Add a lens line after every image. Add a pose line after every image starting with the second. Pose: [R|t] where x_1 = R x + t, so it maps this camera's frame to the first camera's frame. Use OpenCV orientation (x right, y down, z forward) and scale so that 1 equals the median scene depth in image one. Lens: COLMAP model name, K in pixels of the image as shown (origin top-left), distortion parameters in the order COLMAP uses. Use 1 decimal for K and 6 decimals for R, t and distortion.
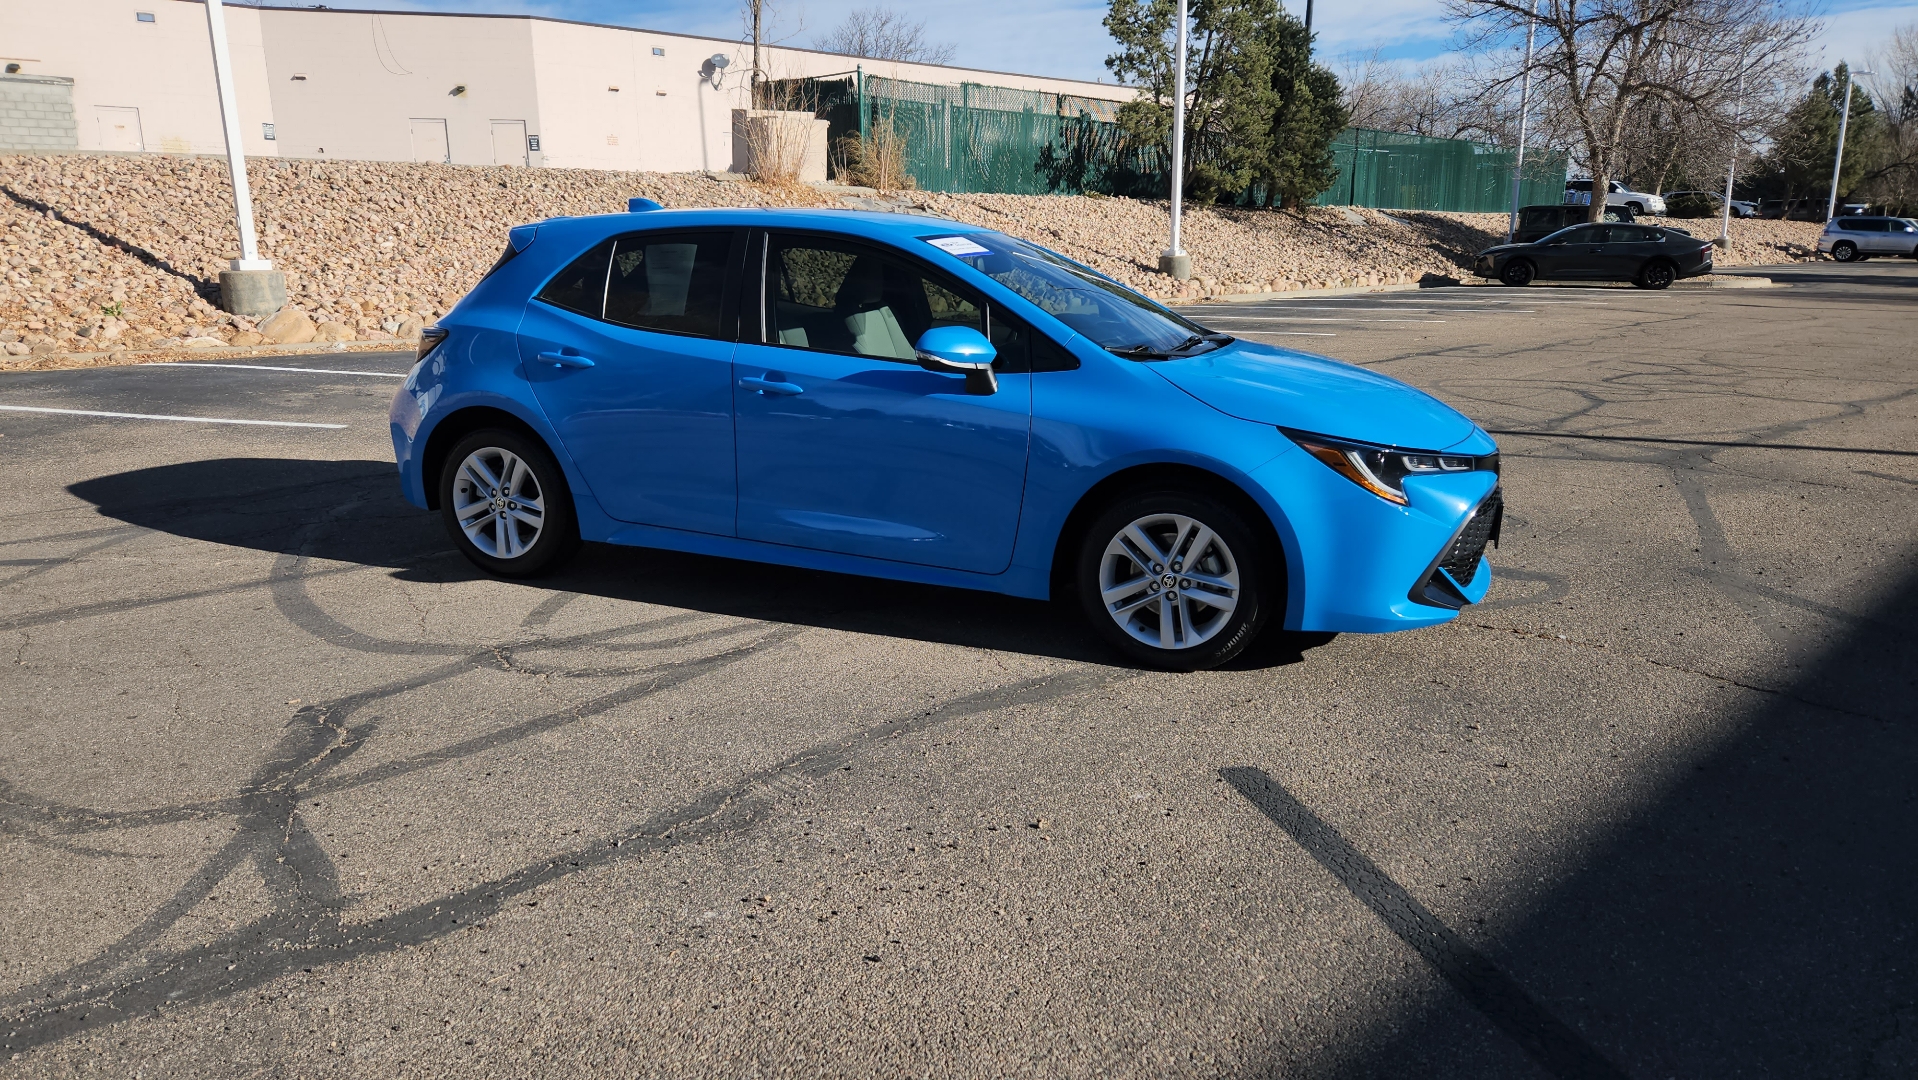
lens RADIAL K [[1283.0, 0, 917.4], [0, 1283.0, 552.0], [0, 0, 1]] dist [0.070236, -0.055532]
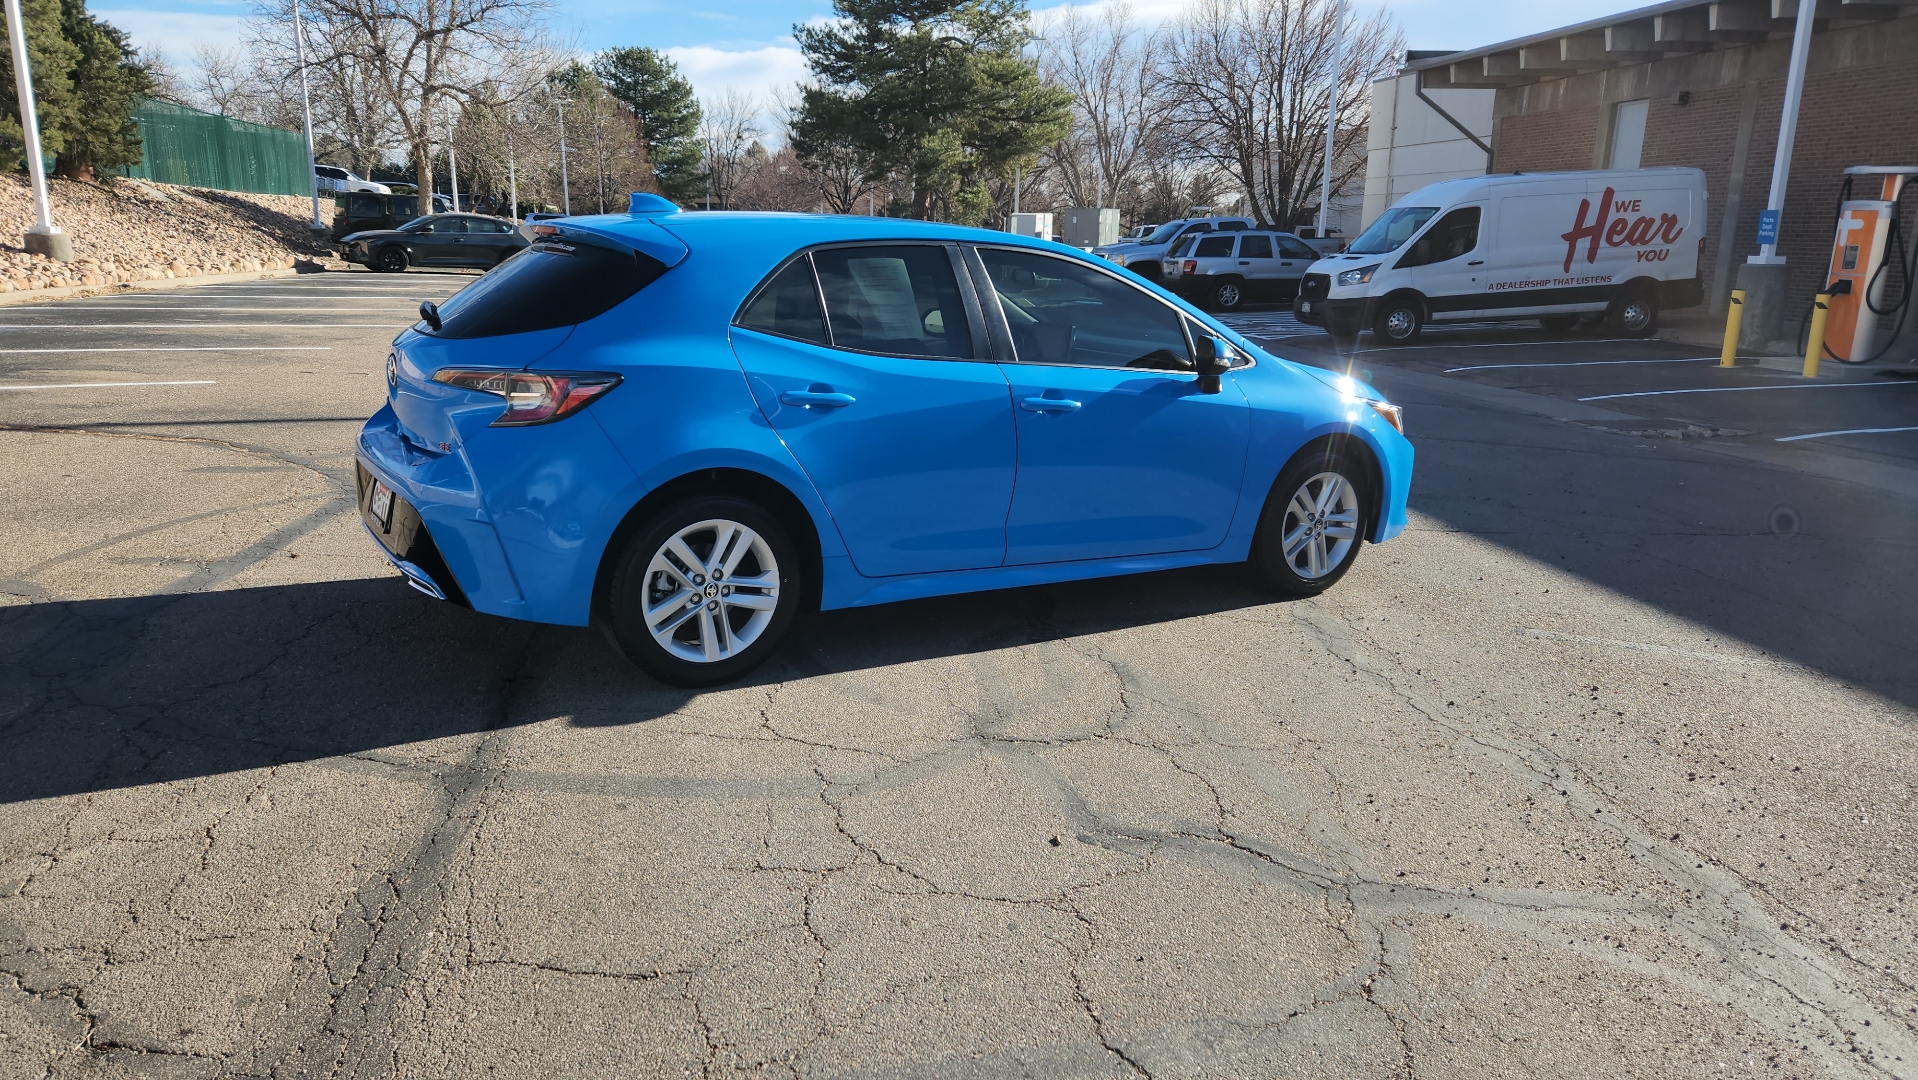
lens RADIAL K [[1283.0, 0, 931.6], [0, 1283.0, 534.9], [0, 0, 1]] dist [0.070236, -0.055532]
pose [[0.575750, -0.167528, 0.800279, -0.853034], [0.166295, 0.982319, 0.085997, -0.114328], [-0.800536, 0.083570, 0.593430, 0.433515]]
